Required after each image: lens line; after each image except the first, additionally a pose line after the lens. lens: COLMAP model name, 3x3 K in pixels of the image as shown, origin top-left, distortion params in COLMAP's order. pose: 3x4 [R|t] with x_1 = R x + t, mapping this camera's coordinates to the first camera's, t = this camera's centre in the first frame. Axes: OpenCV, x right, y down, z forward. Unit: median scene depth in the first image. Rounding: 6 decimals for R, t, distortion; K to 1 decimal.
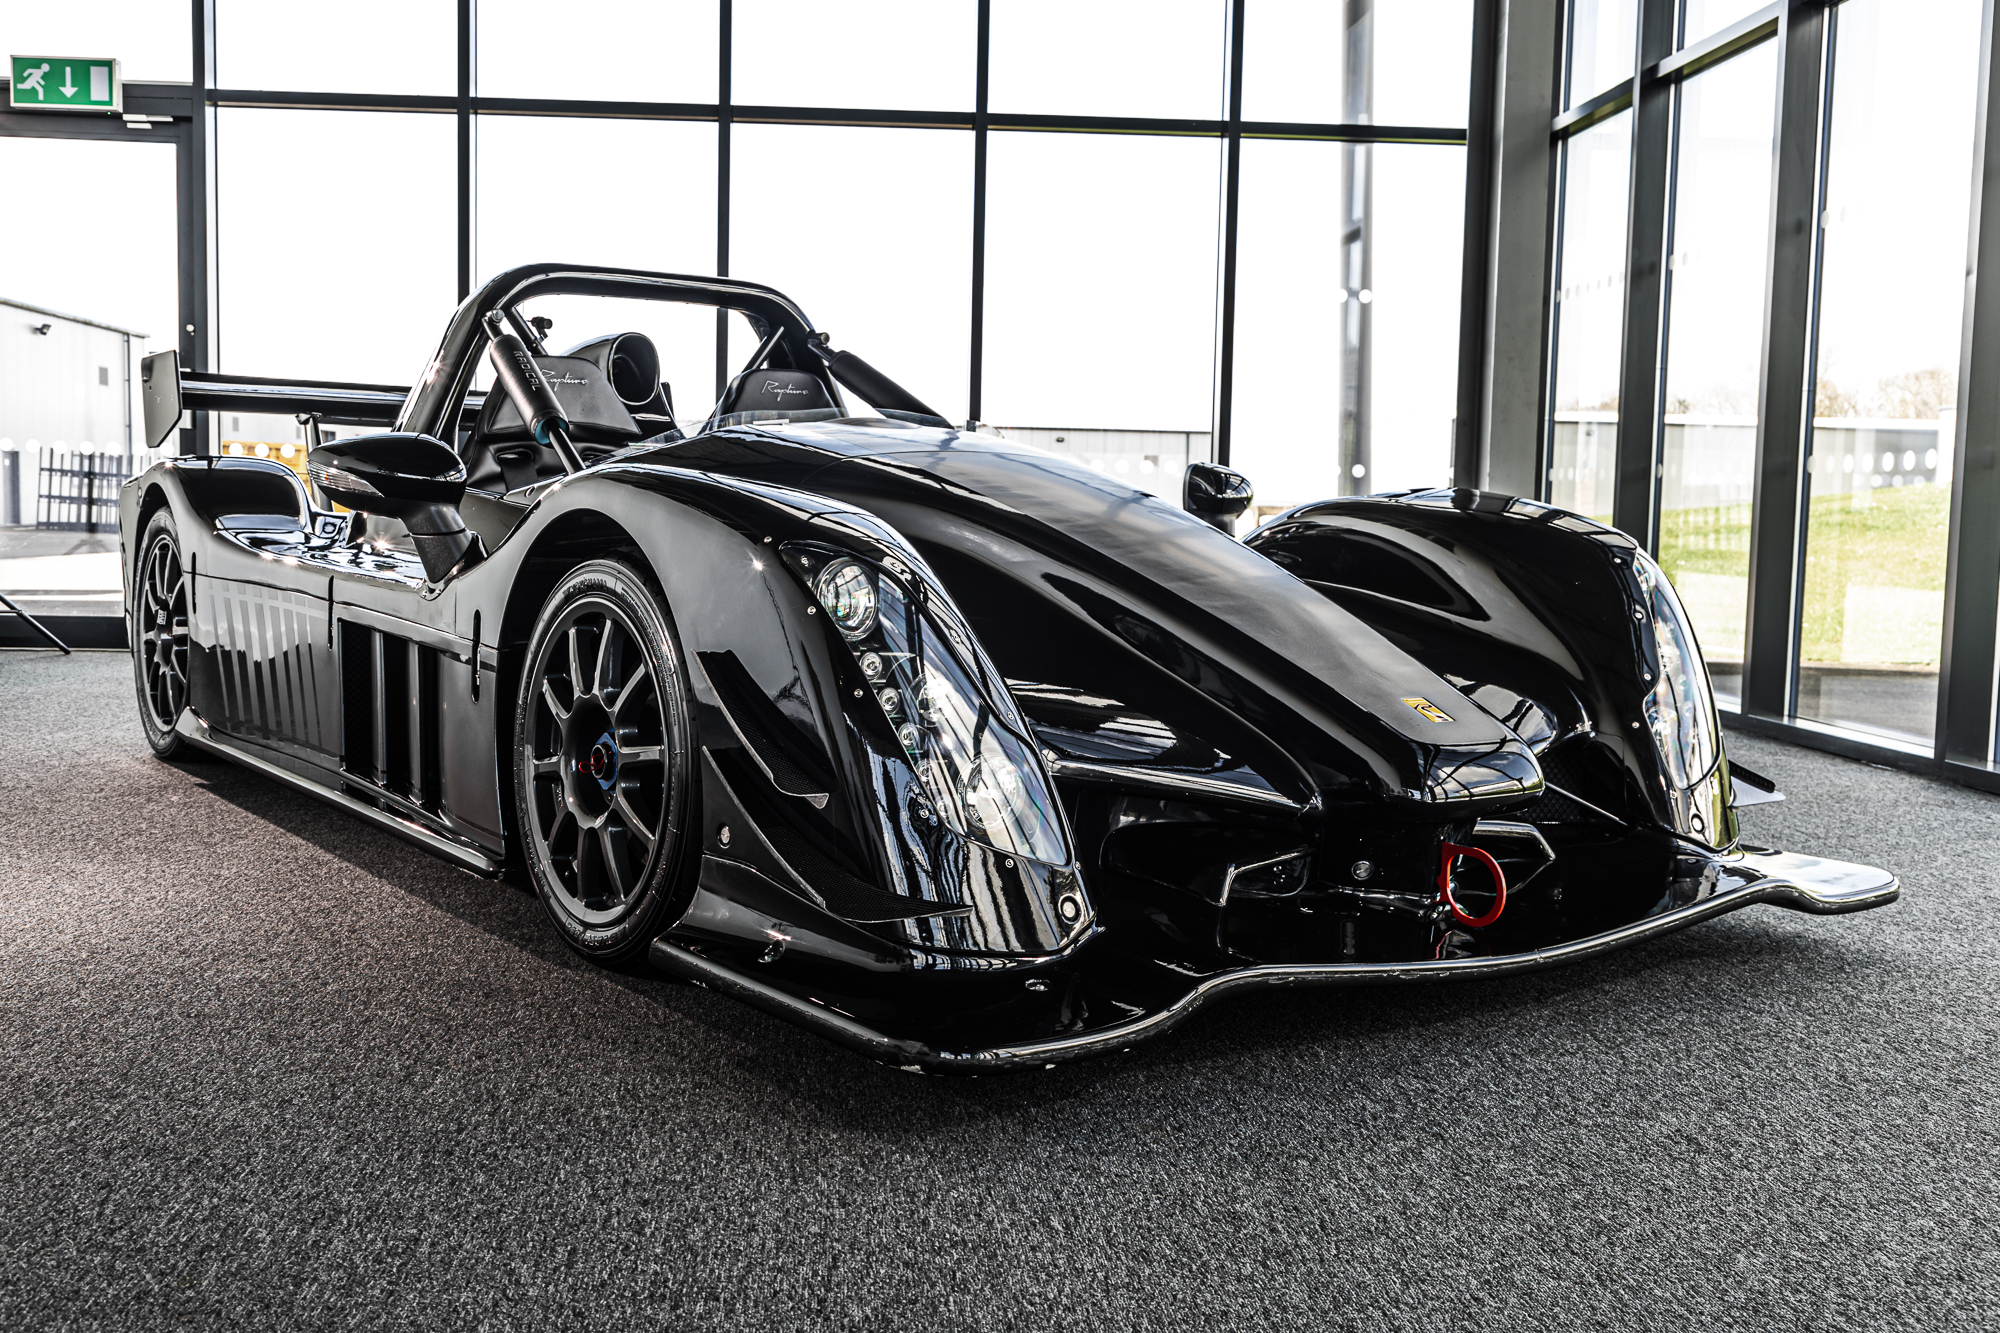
lens RADIAL K [[1889.8, 0, 915.3], [0, 1889.8, 665.2], [0, 0, 1]] dist [-0.010992, 0.005114]
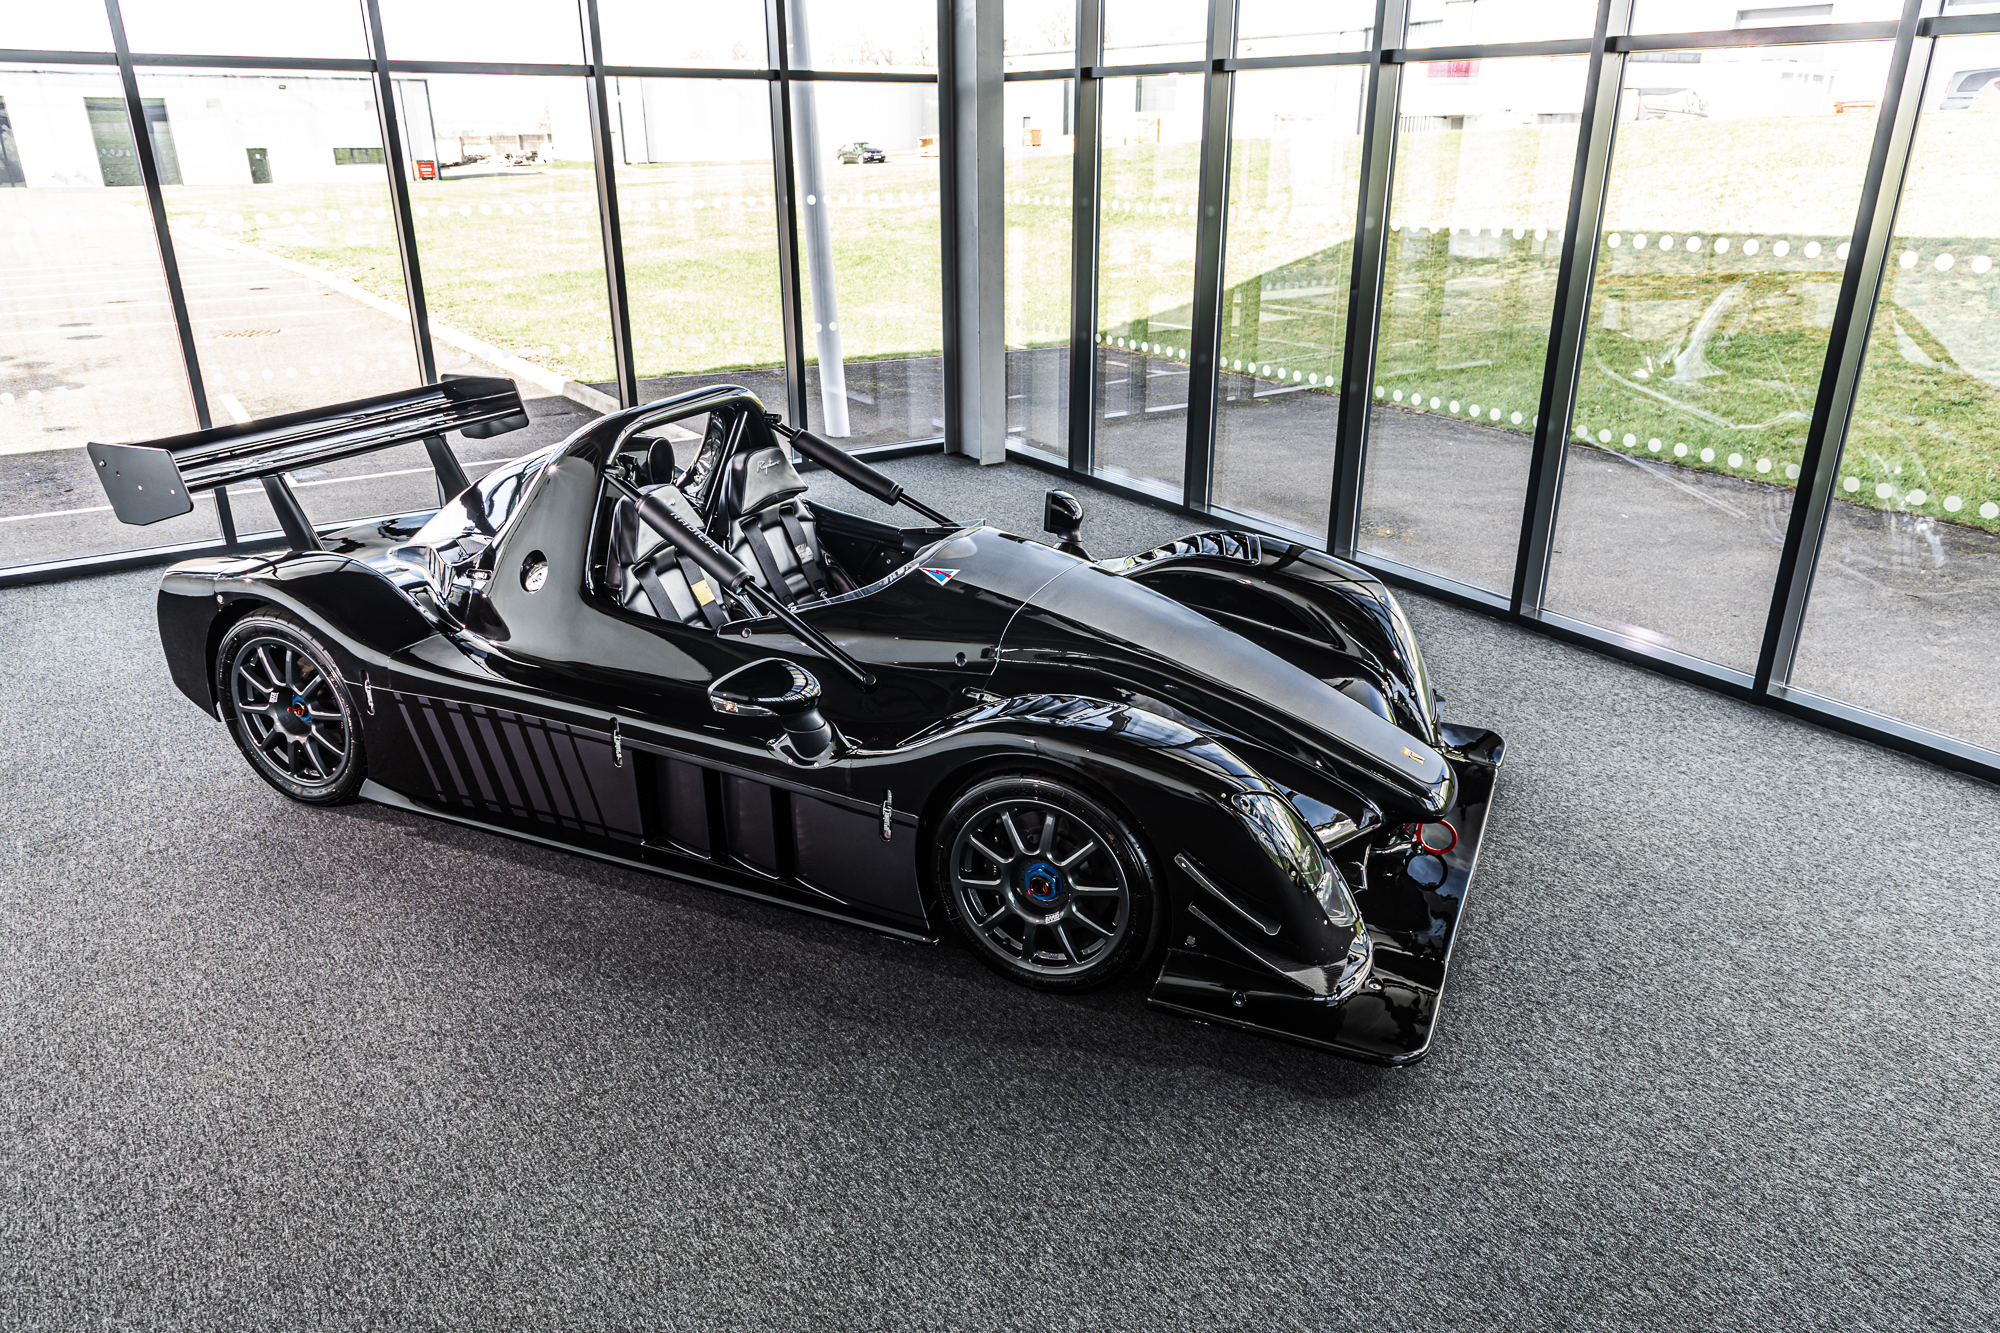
lens RADIAL K [[1362.2, 0, 995.0], [0, 1362.2, 669.9], [0, 0, 1]] dist [0.005741, -0.002654]
pose [[0.857565, -0.210733, 0.469227, -0.783208], [0.063497, 0.948619, 0.309983, -0.549866], [-0.510441, -0.236036, 0.826884, 0.059361]]
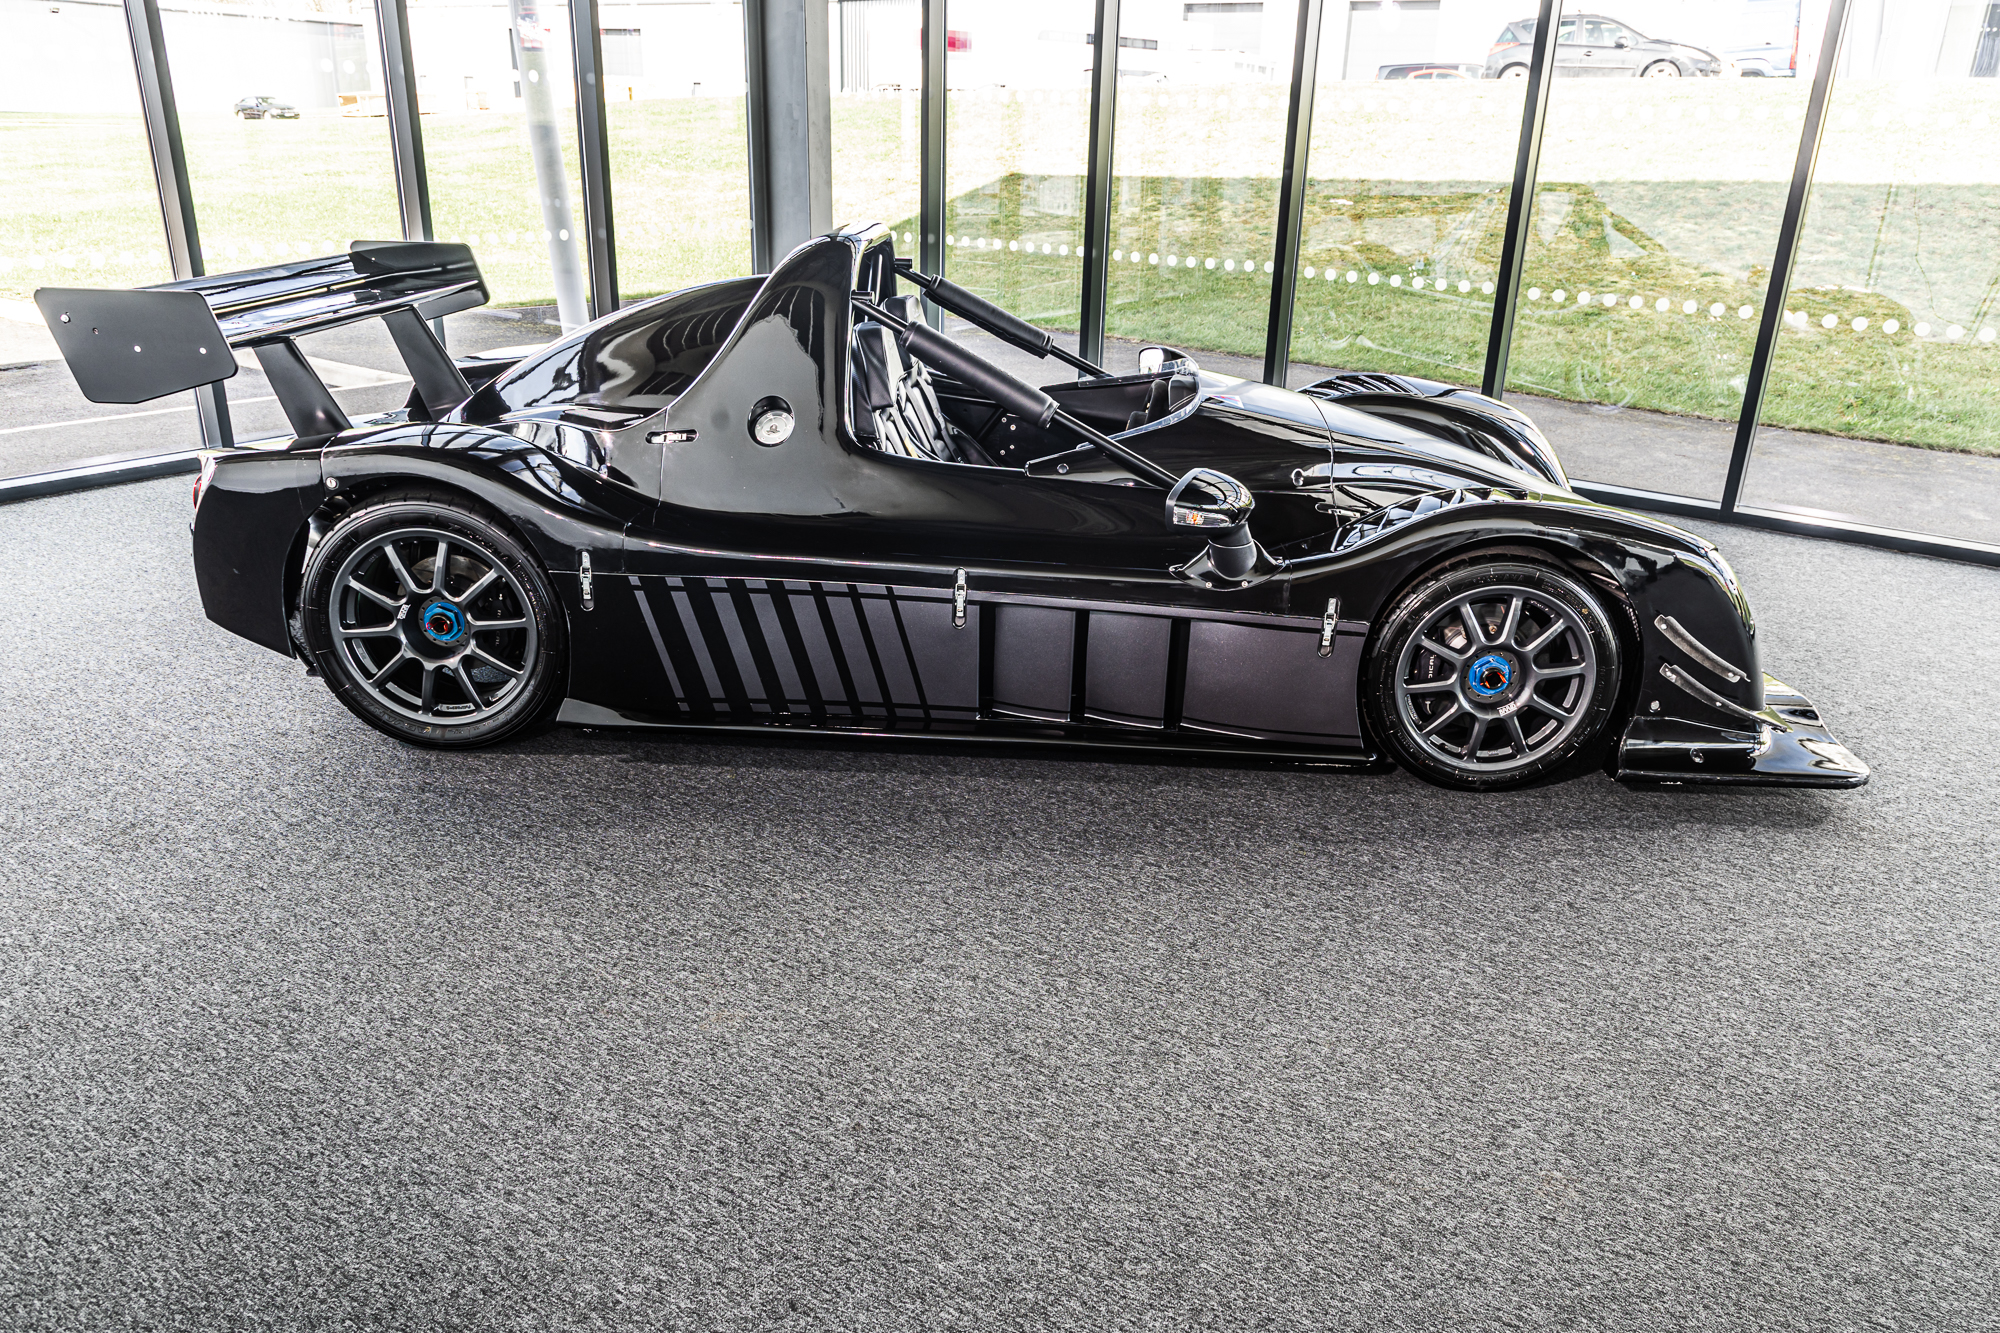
lens RADIAL K [[1425.0, 0, 1022.2], [0, 1425.0, 672.7], [0, 0, 1]] dist [0.003528, -0.000700]
pose [[0.602148, -0.291528, 0.743256, -1.434958], [0.048386, 0.942564, 0.330502, -0.414081], [-0.796917, -0.163048, 0.581669, 0.643329]]
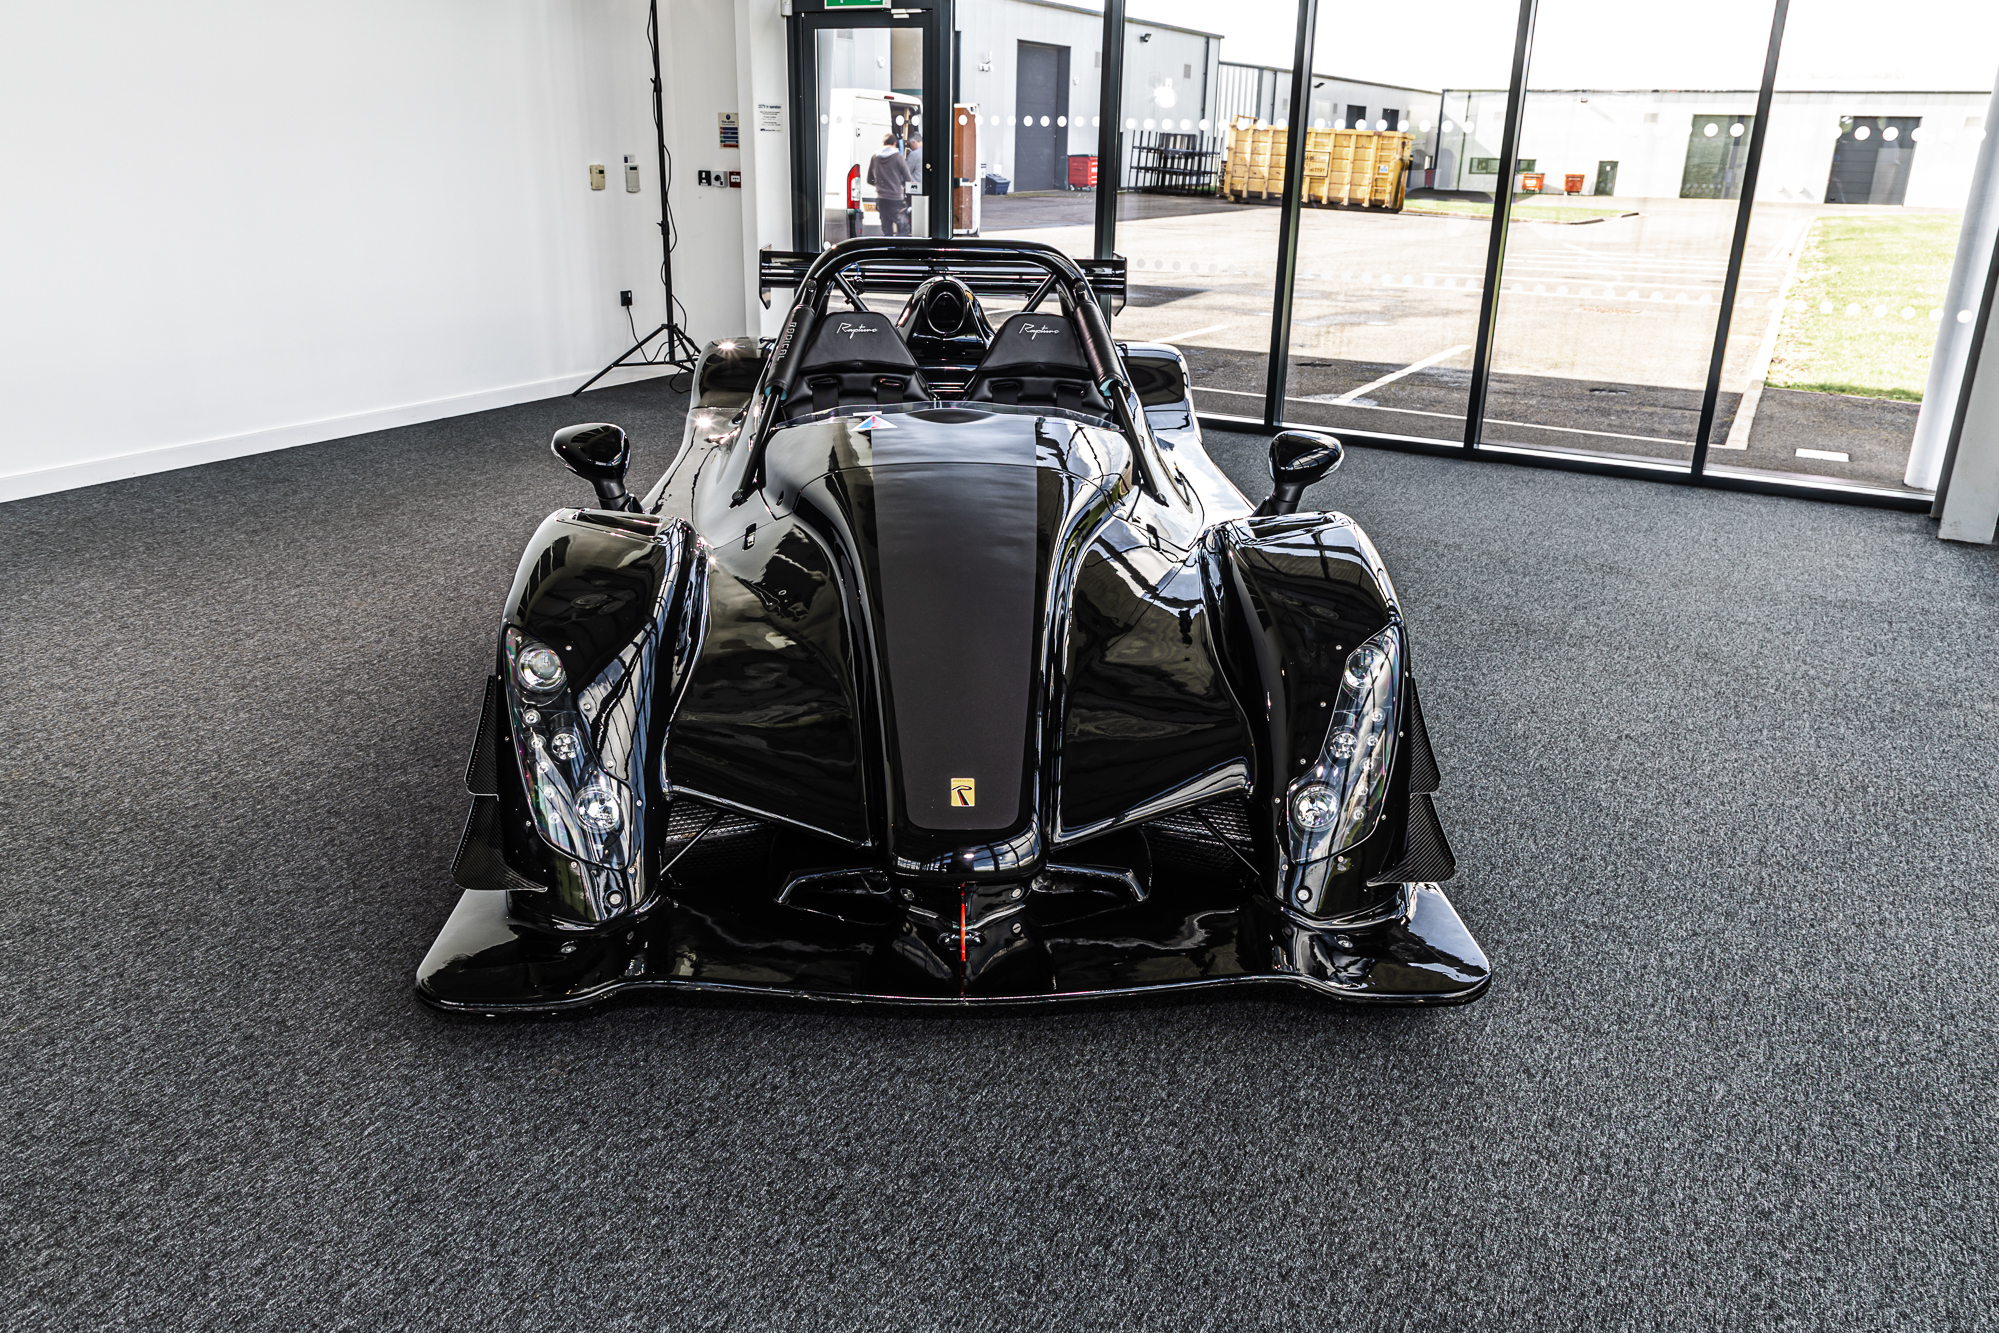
lens RADIAL K [[1418.4, 0, 995.1], [0, 1418.4, 631.4], [0, 0, 1]] dist [0.000316, -0.004749]
pose [[0.849413, 0.169867, -0.499643, 0.782441], [-0.046642, 0.967239, 0.249545, -0.339103], [0.525664, -0.188663, 0.829508, 0.224333]]
